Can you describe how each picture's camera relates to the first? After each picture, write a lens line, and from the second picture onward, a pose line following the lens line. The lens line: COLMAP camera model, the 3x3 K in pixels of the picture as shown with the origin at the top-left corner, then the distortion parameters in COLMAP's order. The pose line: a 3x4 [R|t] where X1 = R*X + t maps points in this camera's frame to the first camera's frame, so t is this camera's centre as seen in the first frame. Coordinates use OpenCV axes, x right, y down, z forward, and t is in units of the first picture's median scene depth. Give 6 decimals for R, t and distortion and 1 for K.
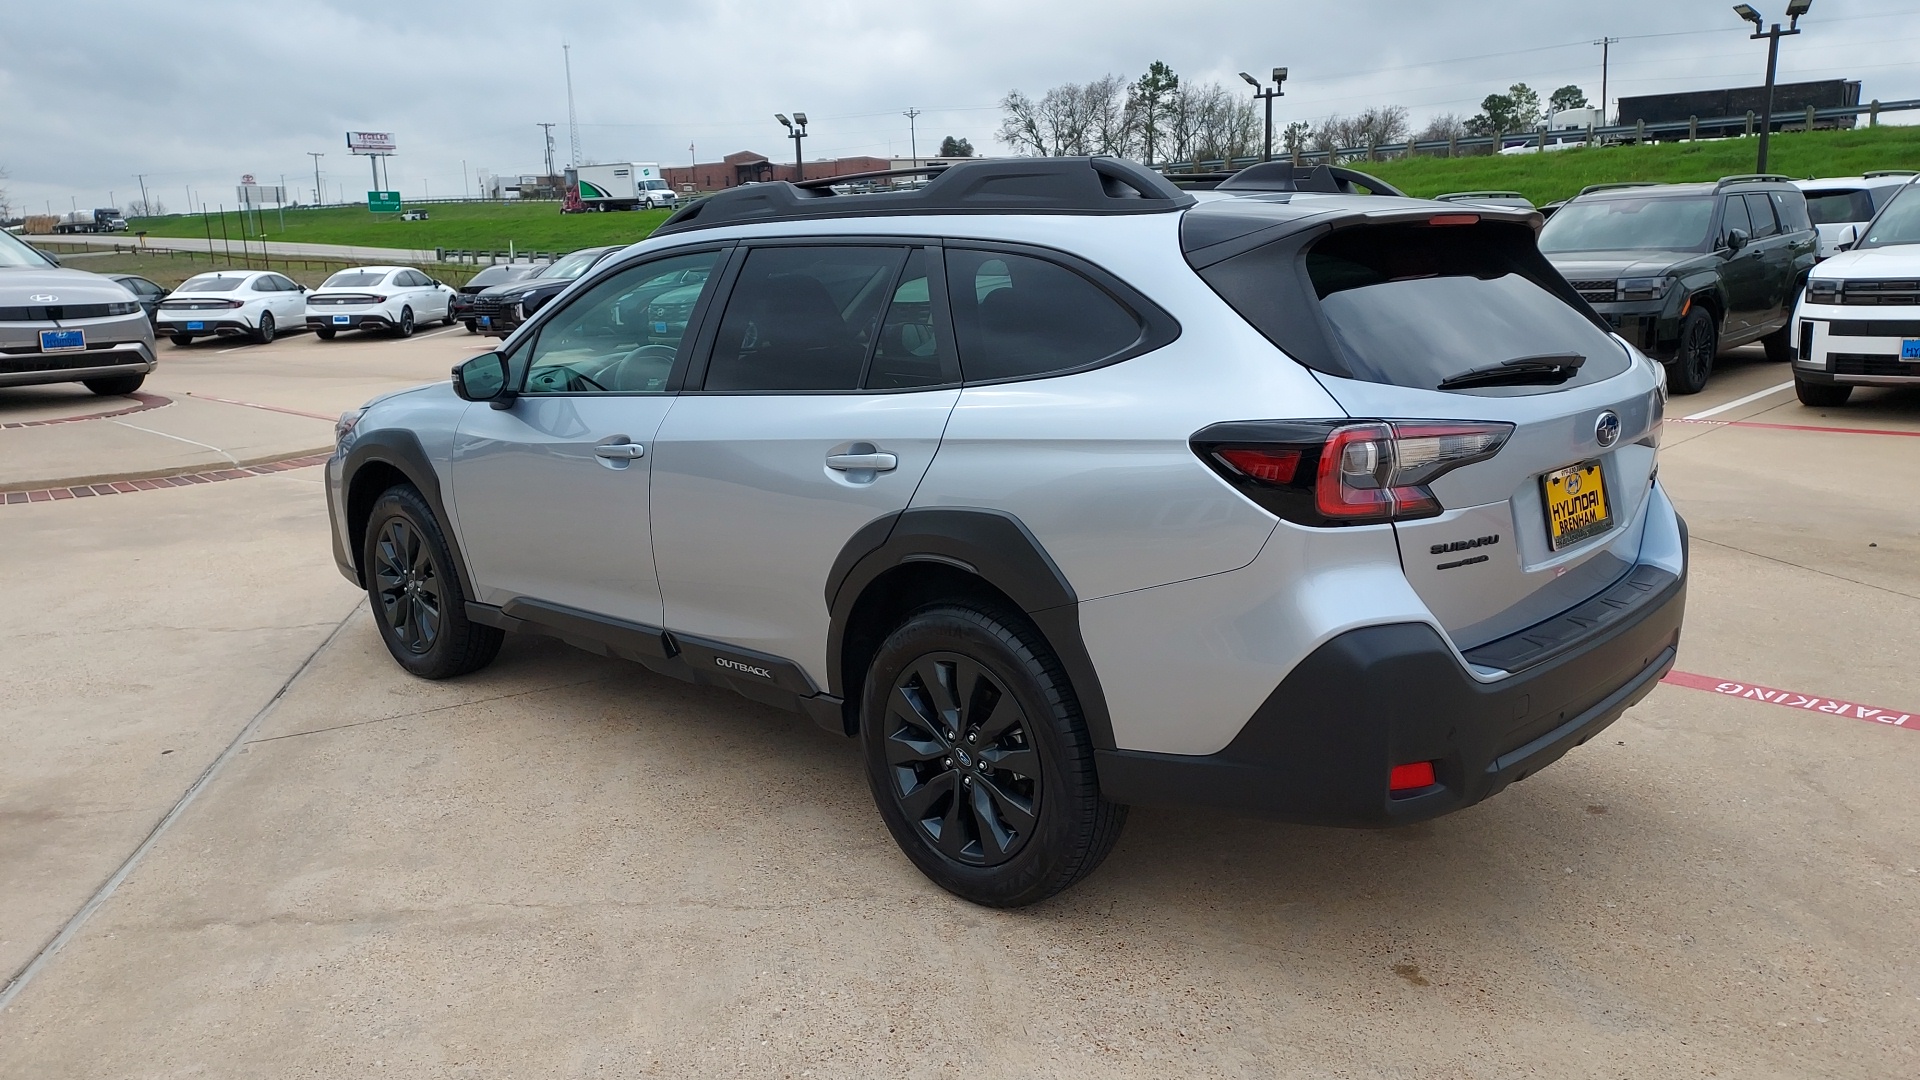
lens RADIAL K [[1359.4, 0, 964.2], [0, 1359.4, 536.2], [0, 0, 1]] dist [0.029863, -0.002372]
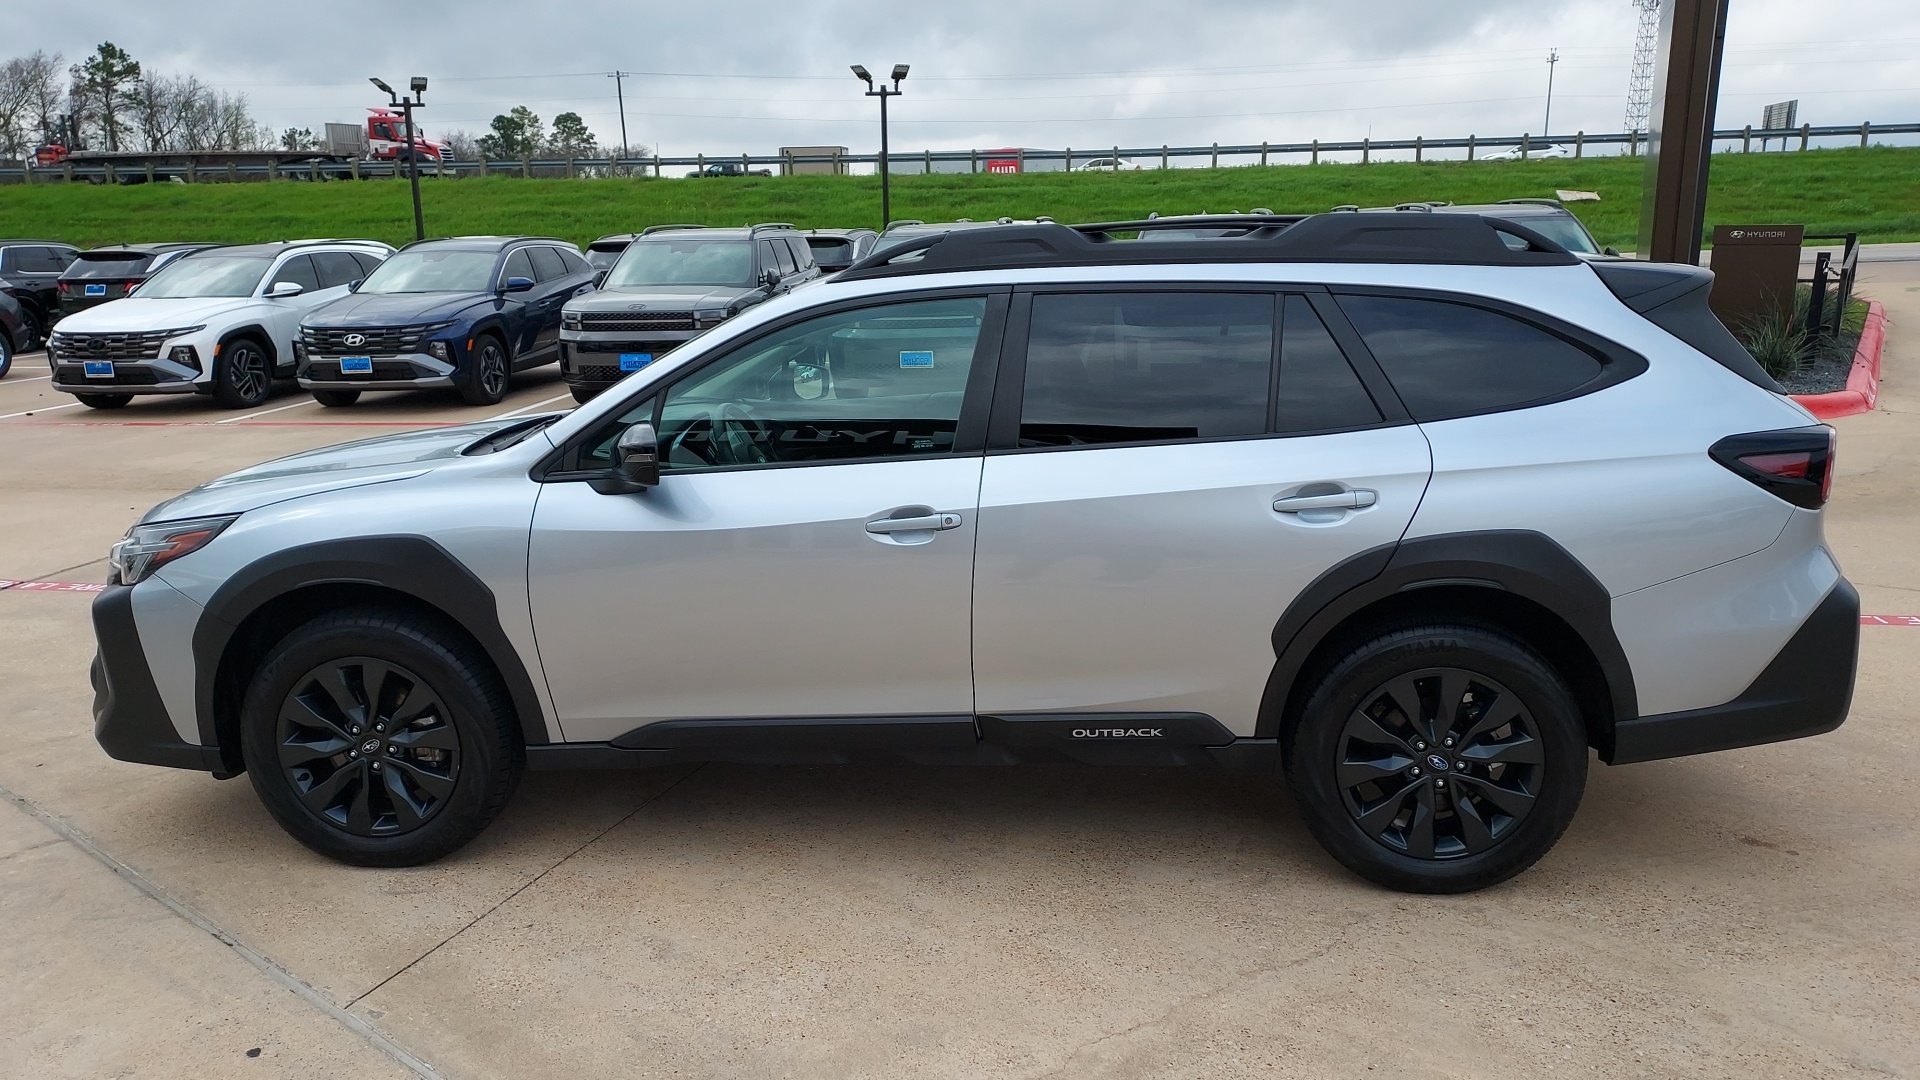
lens RADIAL K [[1372.1, 0, 964.8], [0, 1372.1, 540.9], [0, 0, 1]] dist [0.029544, 0.005405]
pose [[0.787154, -0.113628, 0.606199, -0.779921], [0.120610, 0.992265, 0.029380, -0.074499], [-0.604849, 0.049987, 0.794770, 0.282066]]
